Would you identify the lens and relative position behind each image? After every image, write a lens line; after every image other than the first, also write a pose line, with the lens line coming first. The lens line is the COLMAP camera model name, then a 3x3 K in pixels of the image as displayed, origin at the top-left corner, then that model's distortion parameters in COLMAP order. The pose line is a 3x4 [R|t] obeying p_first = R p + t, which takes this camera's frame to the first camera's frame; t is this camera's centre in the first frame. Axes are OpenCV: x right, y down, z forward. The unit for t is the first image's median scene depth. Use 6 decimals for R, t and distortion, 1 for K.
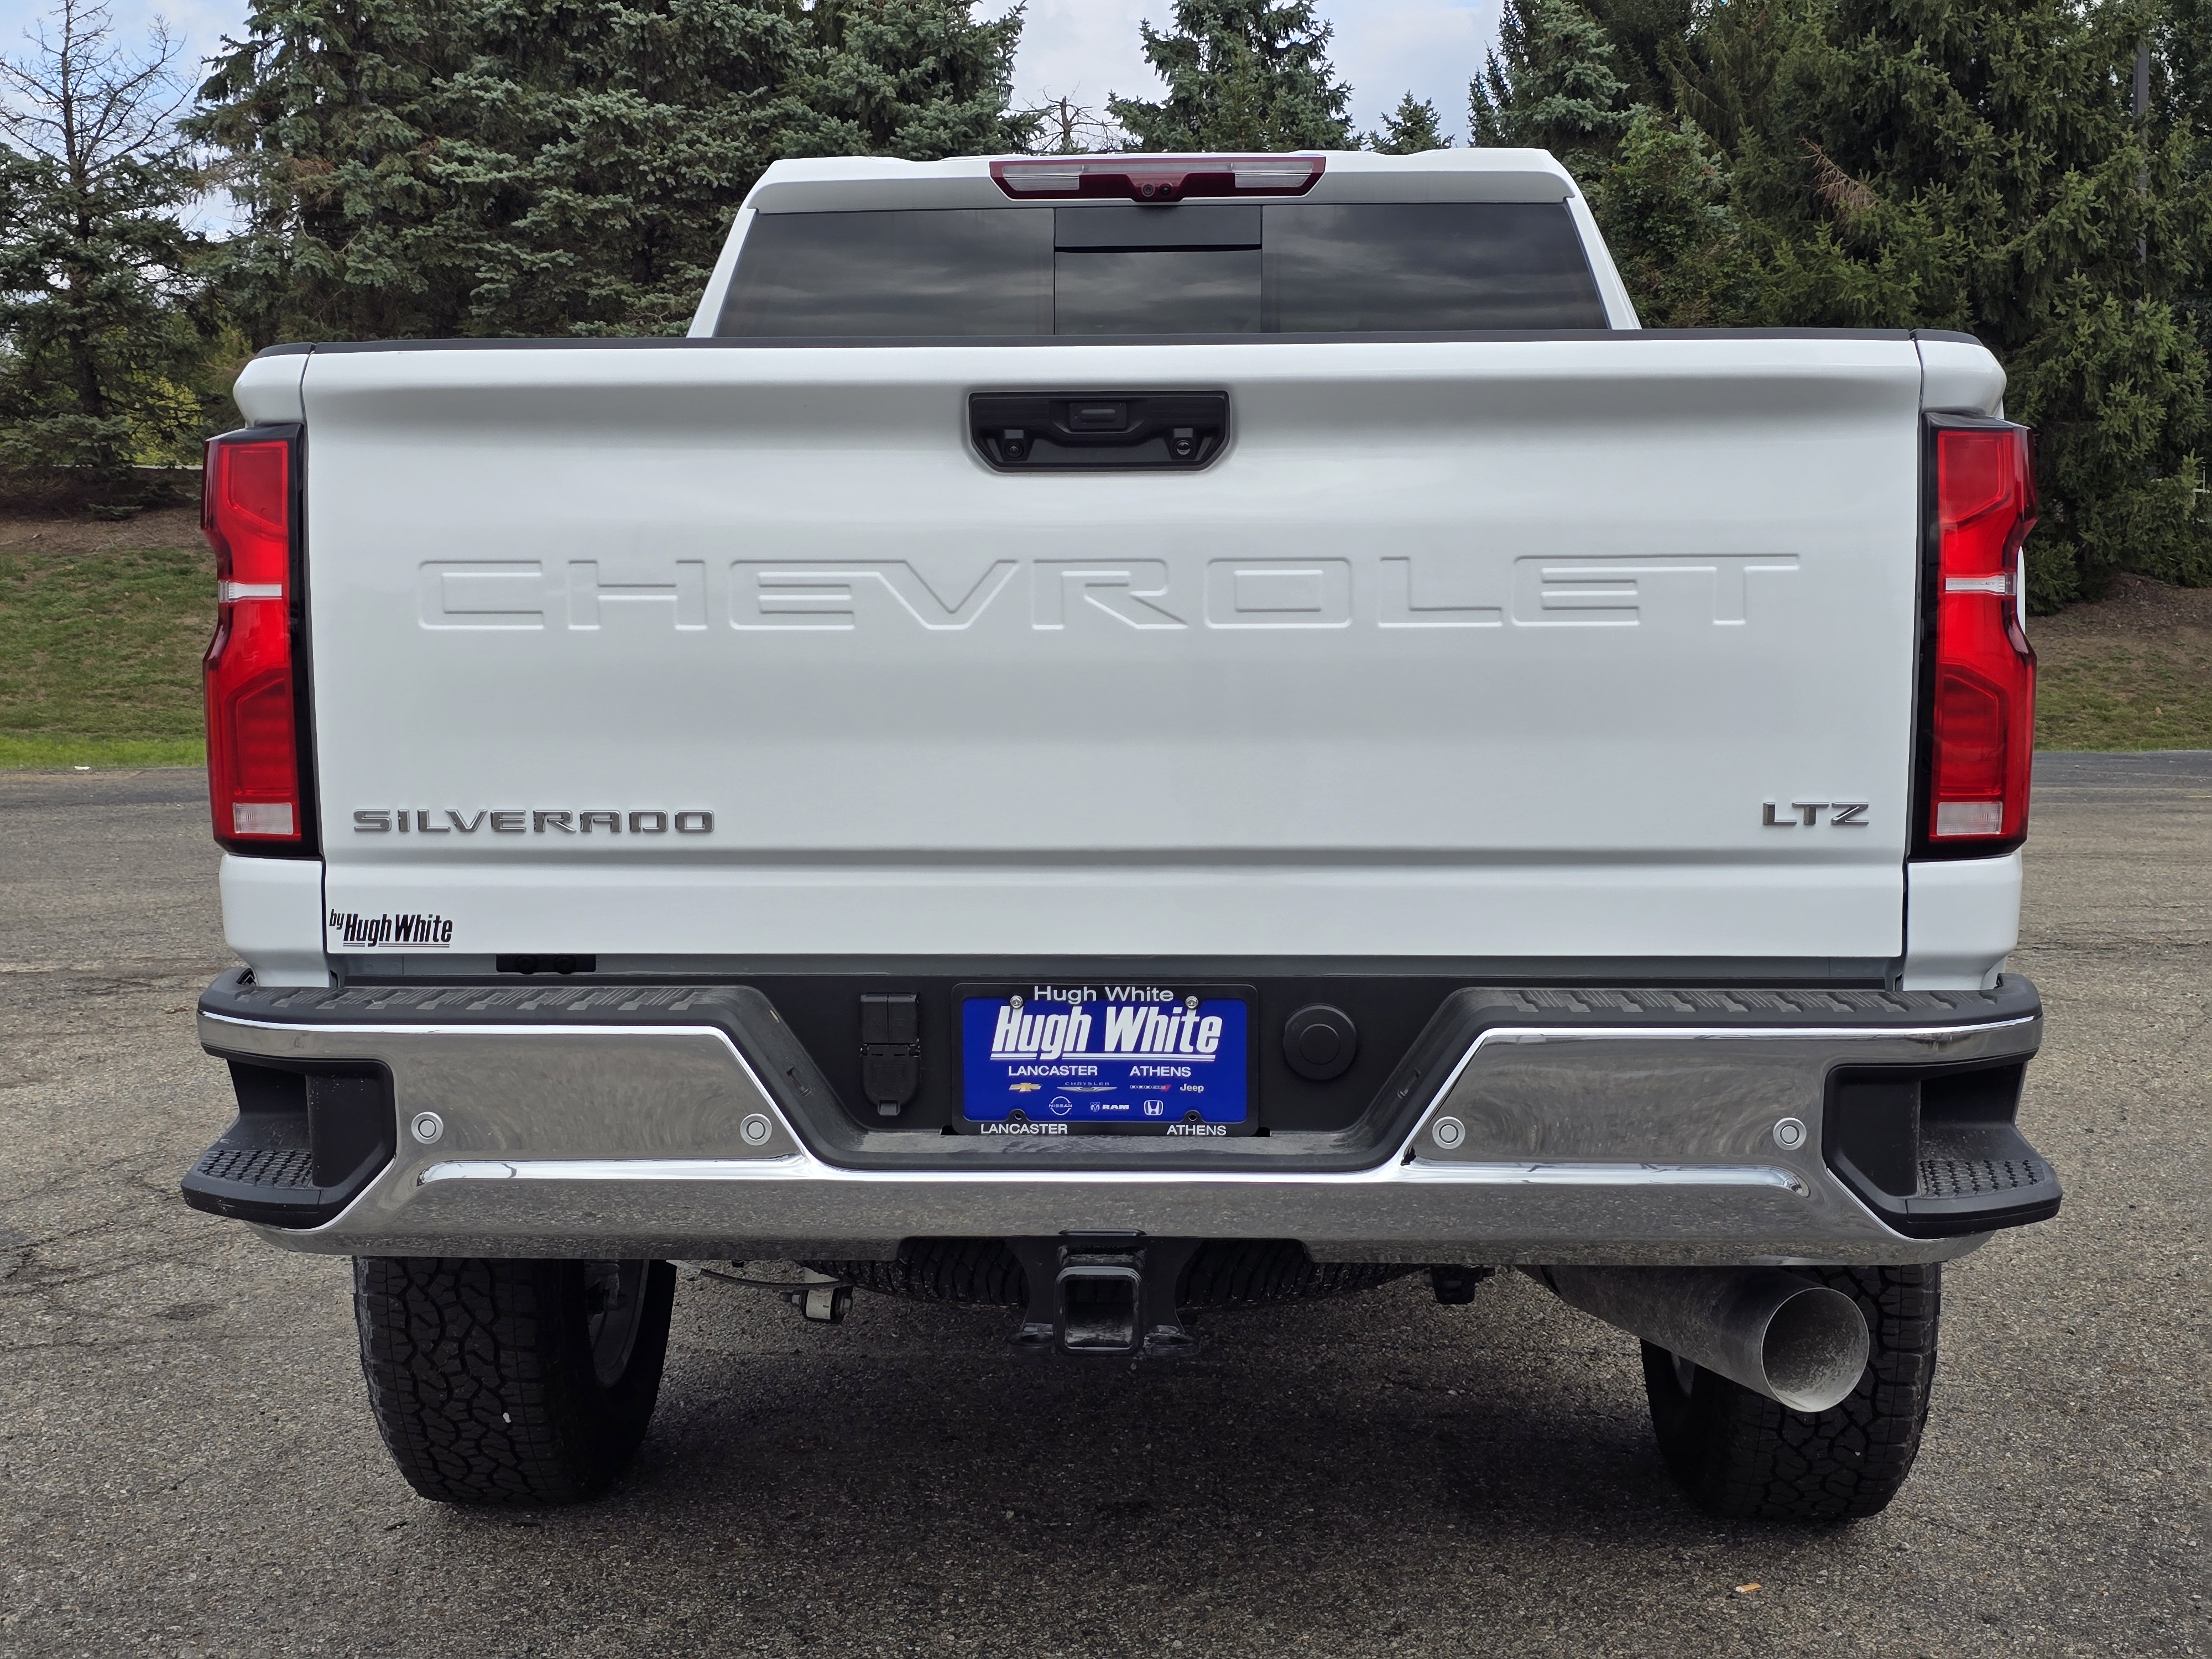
lens RADIAL K [[2980.1, 0, 1106.0], [0, 2980.1, 829.5], [0, 0, 1]] dist [0.173226, -0.464100]
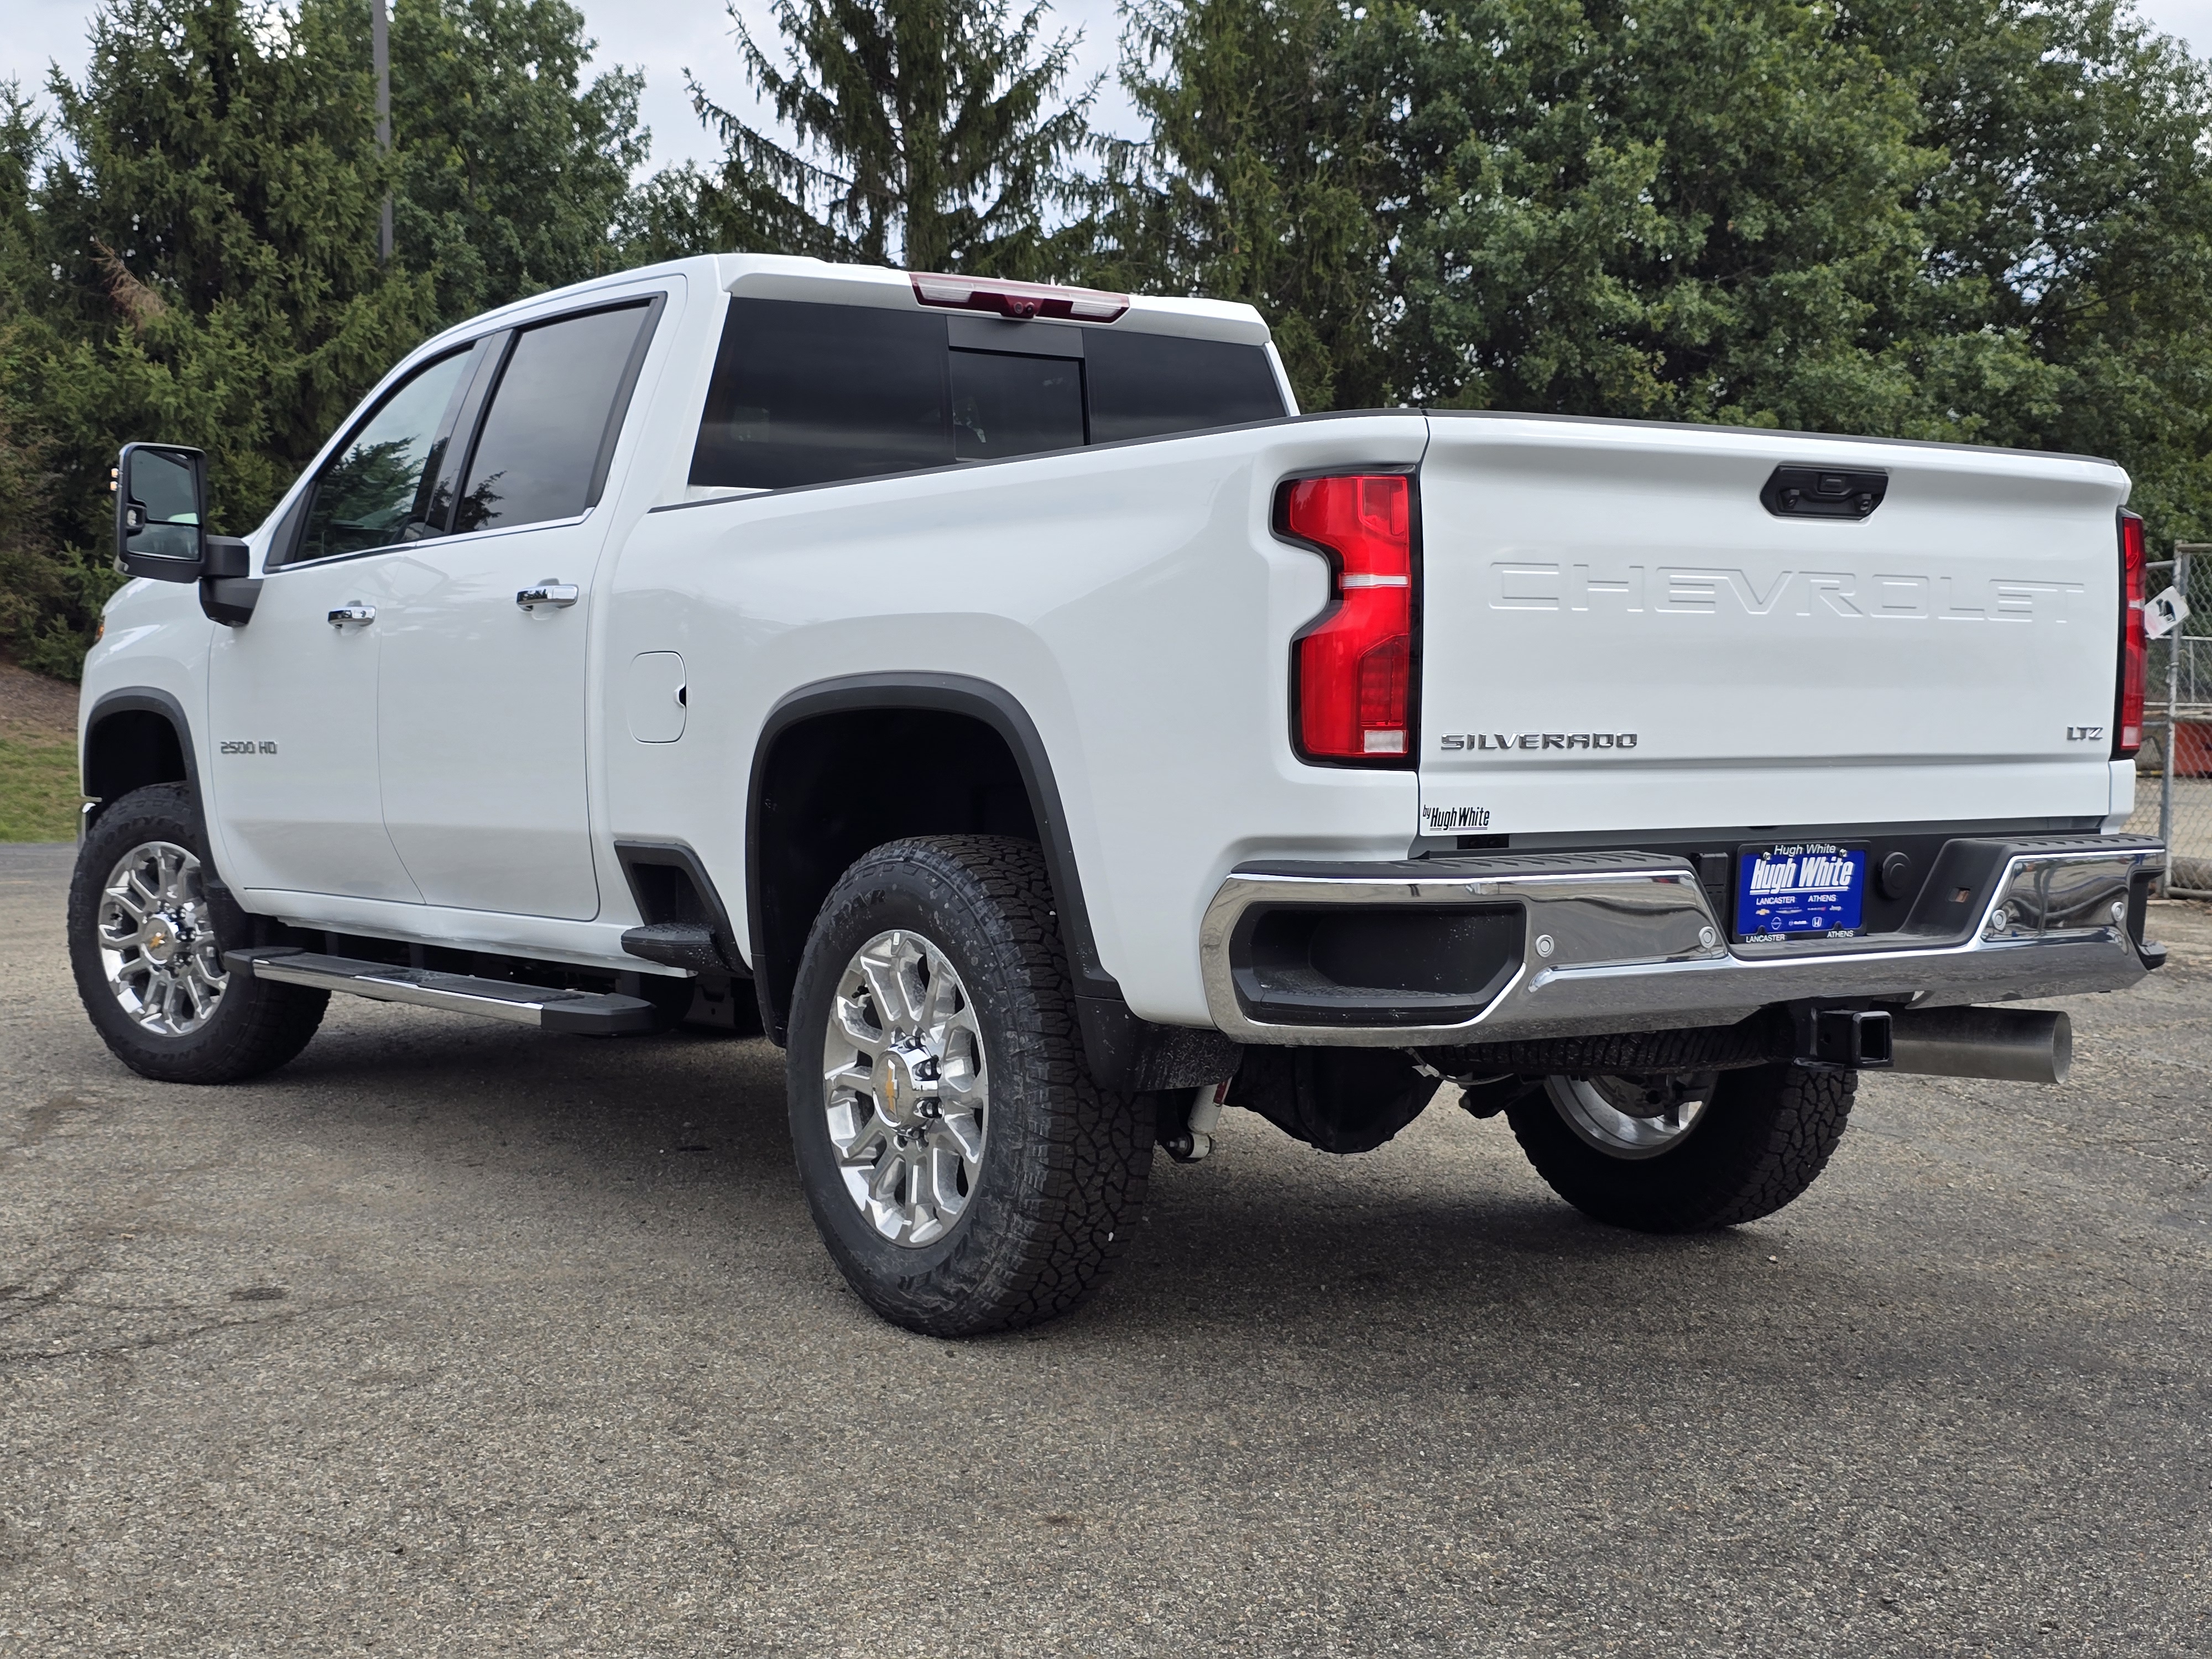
lens RADIAL K [[2980.1, 0, 1106.0], [0, 2980.1, 829.5], [0, 0, 1]] dist [0.173226, -0.464100]
pose [[0.787616, -0.020243, 0.615834, -1.254659], [0.043403, 0.998800, -0.022678, 0.064048], [-0.614636, 0.044591, 0.787549, -0.021376]]
